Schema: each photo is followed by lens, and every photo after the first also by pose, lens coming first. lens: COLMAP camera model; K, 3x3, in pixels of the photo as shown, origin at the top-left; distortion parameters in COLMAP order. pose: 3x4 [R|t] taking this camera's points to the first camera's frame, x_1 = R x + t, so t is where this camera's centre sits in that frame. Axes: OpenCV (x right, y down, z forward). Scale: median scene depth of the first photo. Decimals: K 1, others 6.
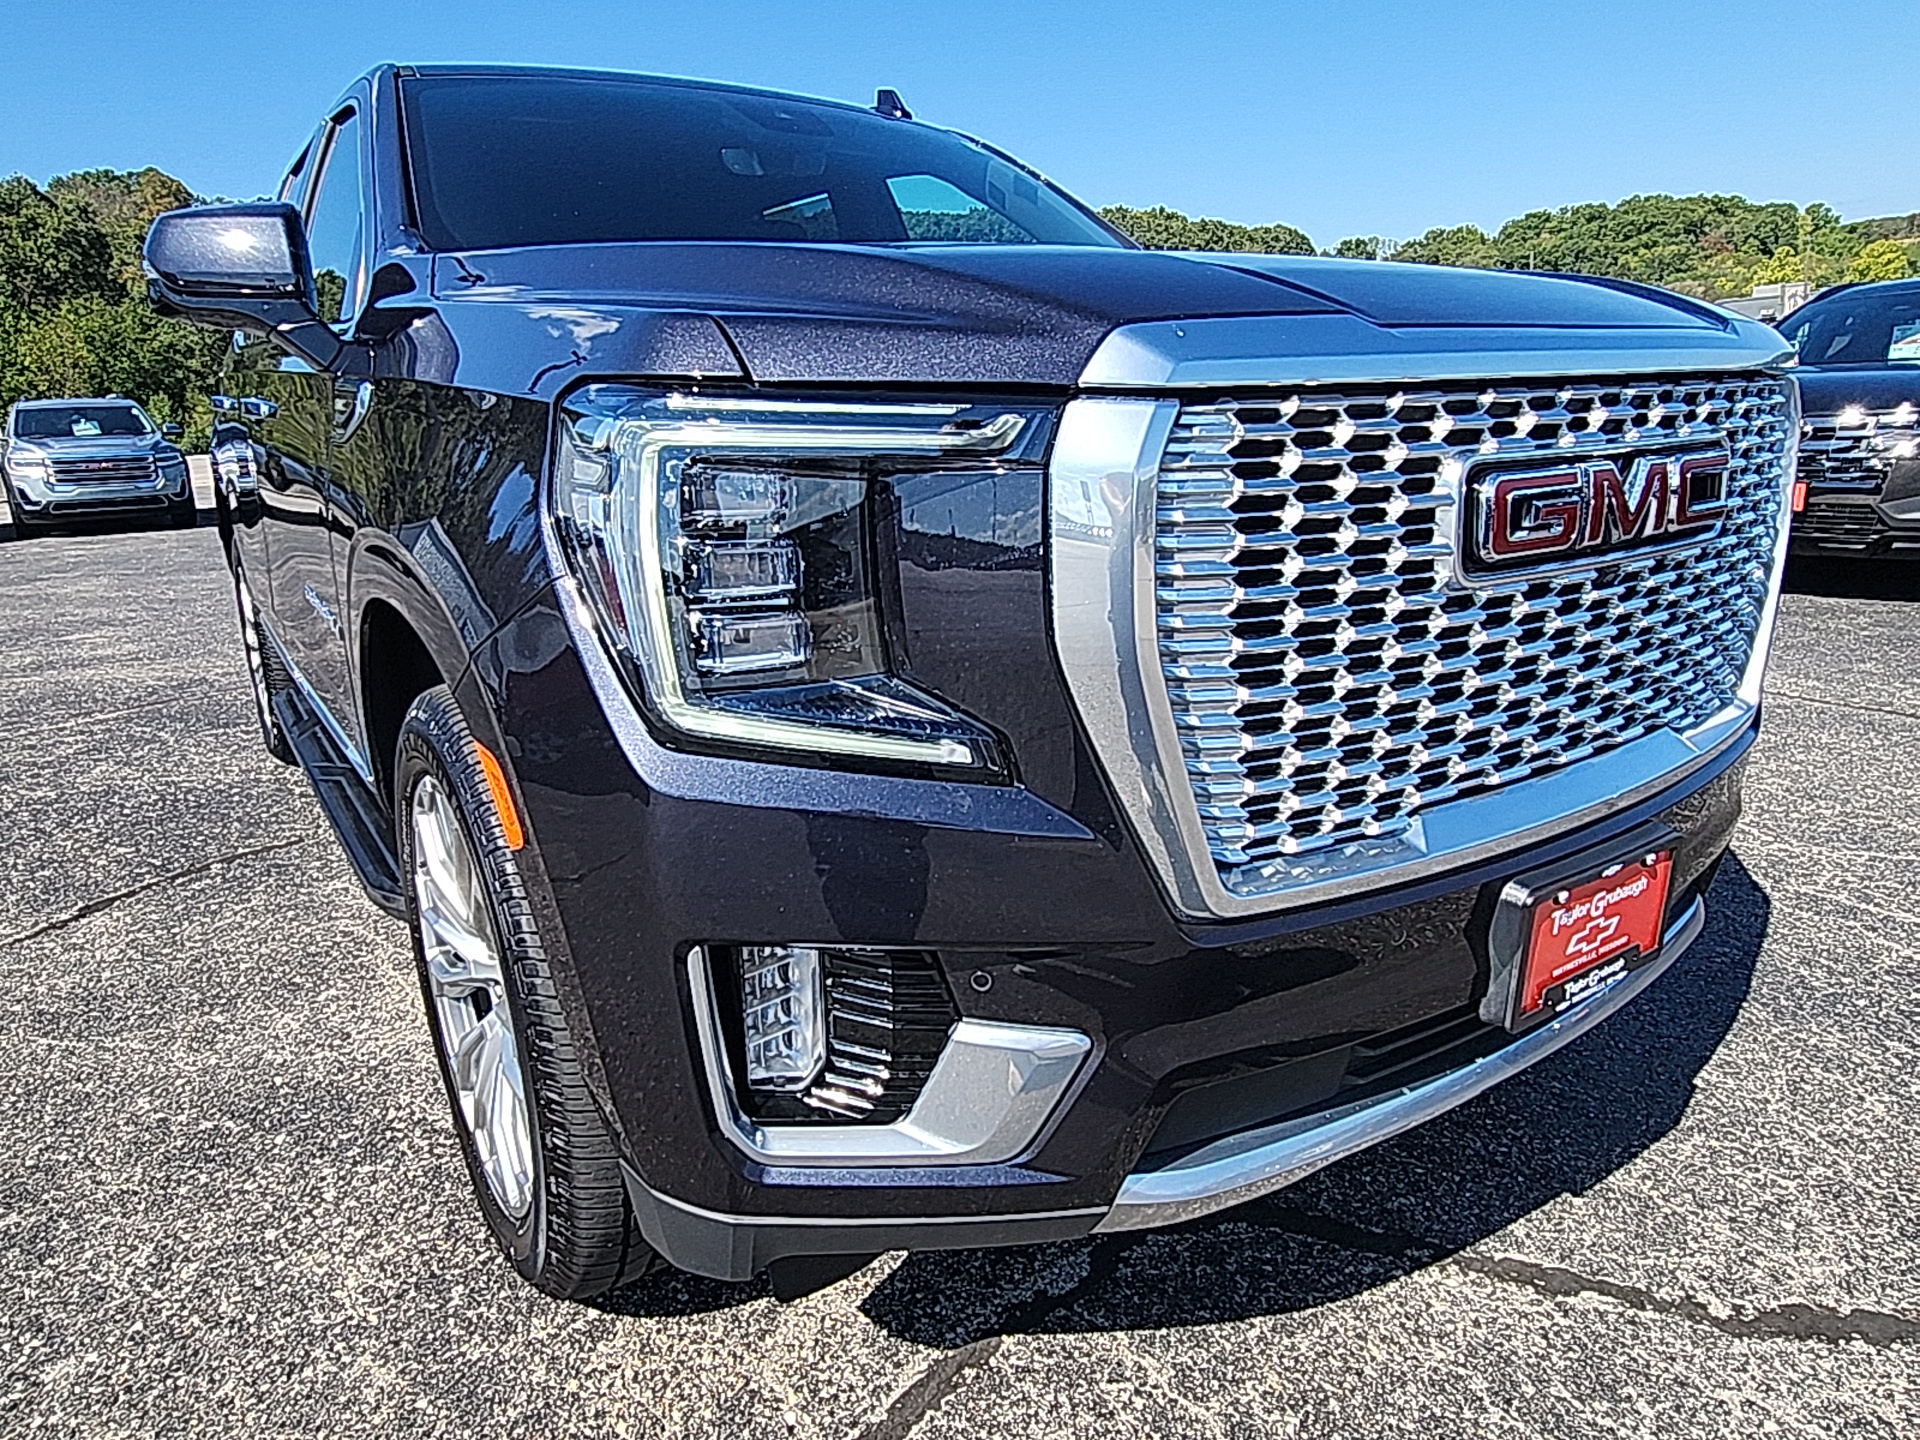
lens RADIAL K [[1171.4, 0, 941.3], [0, 1171.4, 726.6], [0, 0, 1]] dist [-0.007048, 0.004403]
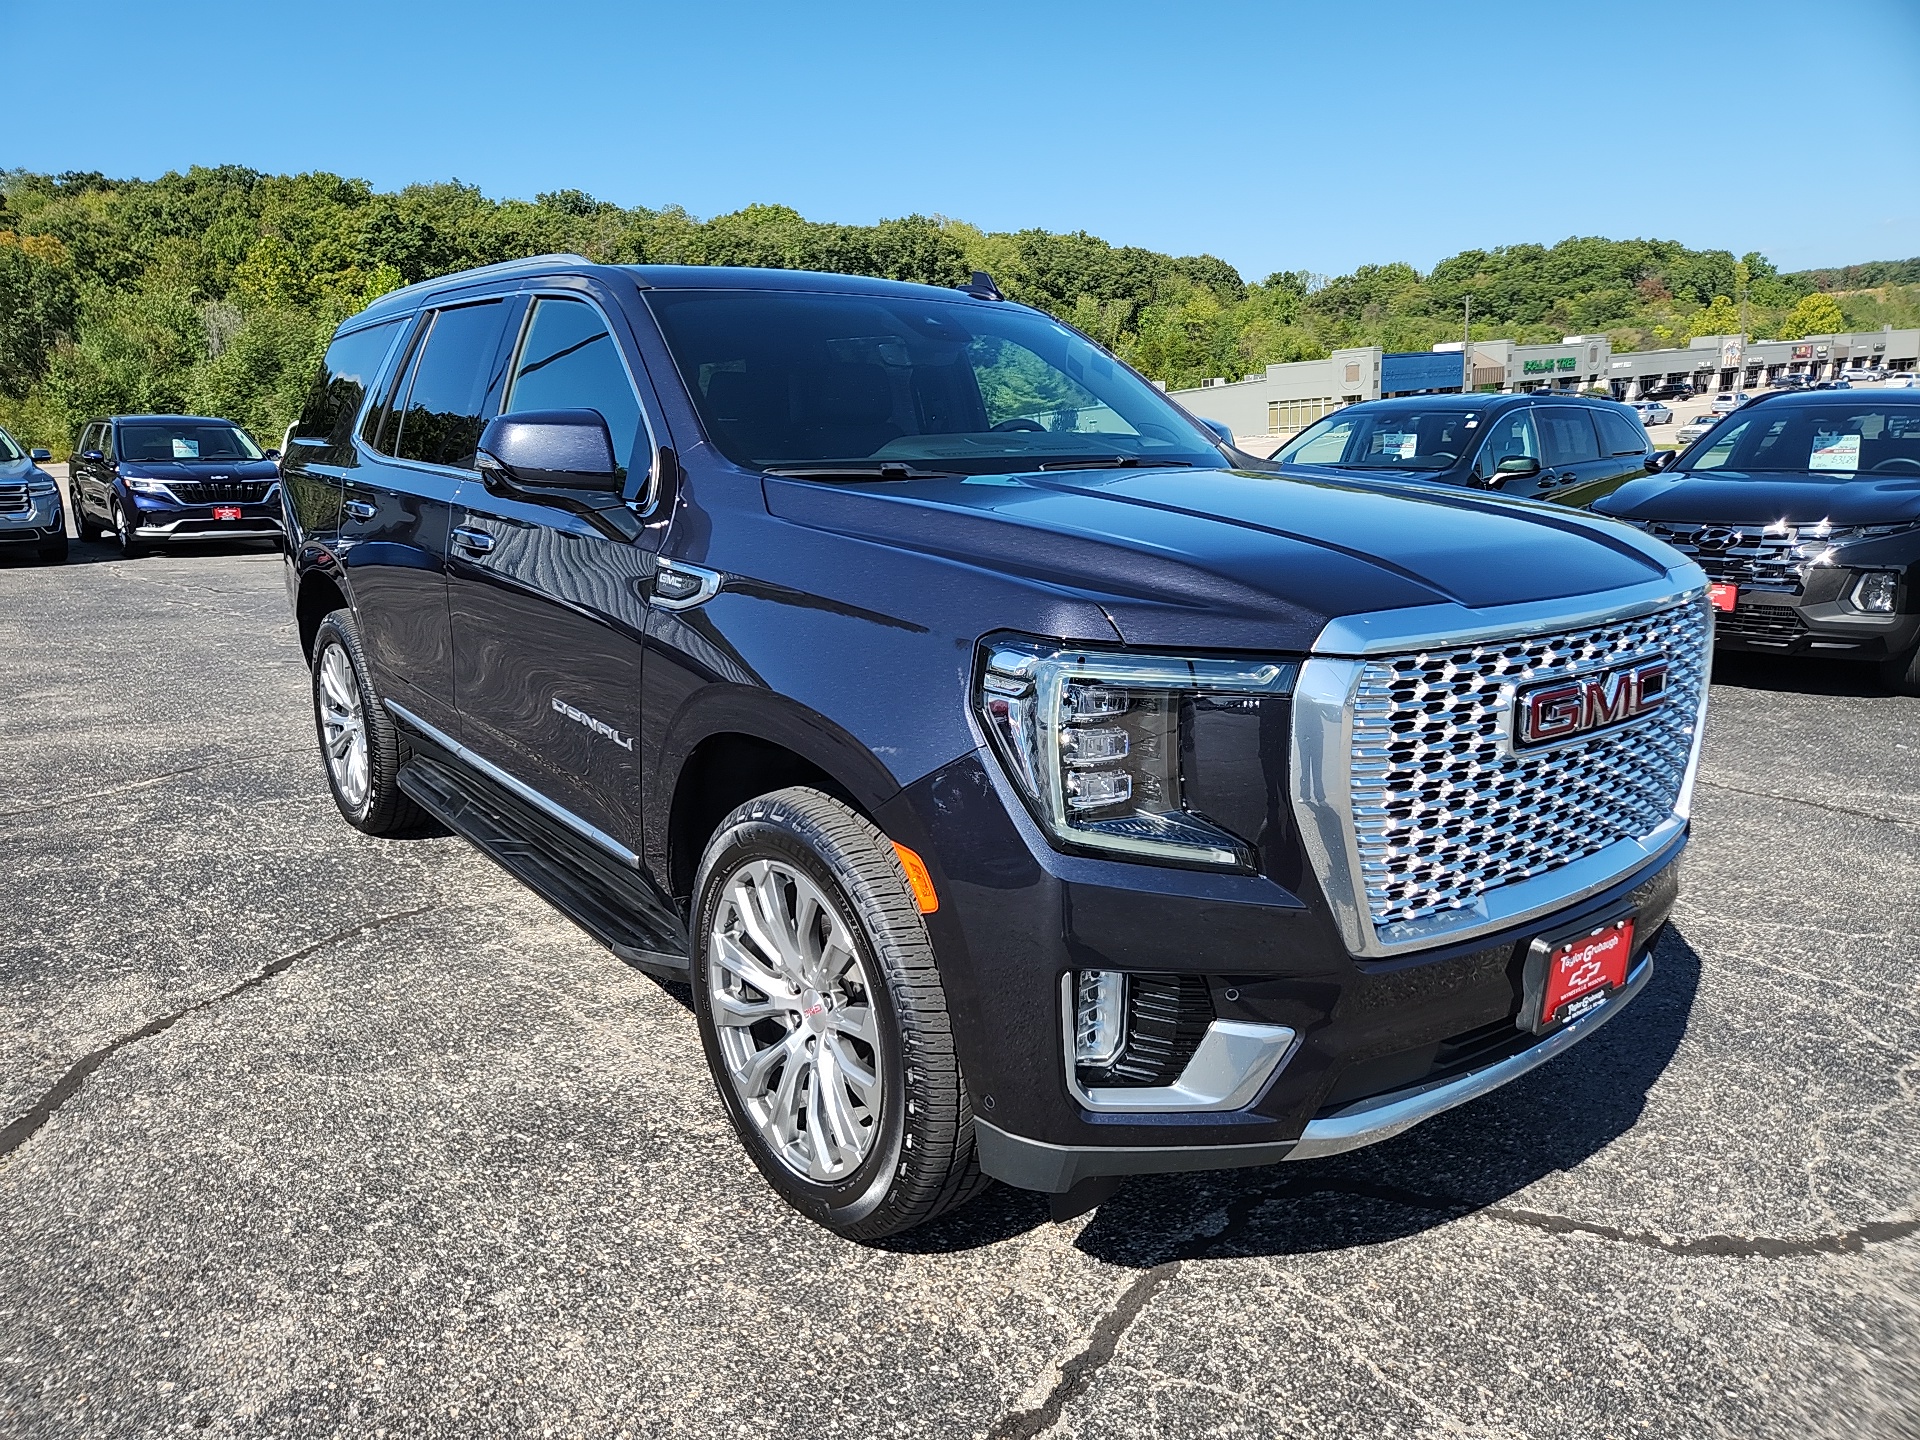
lens RADIAL K [[1255.6, 0, 945.4], [0, 1255.6, 744.0], [0, 0, 1]] dist [0.054985, -0.049691]
pose [[0.997028, 0.014500, 0.075662, -0.430334], [-0.011977, 0.999360, -0.033694, -0.060386], [-0.076102, 0.032688, 0.996564, -0.638320]]
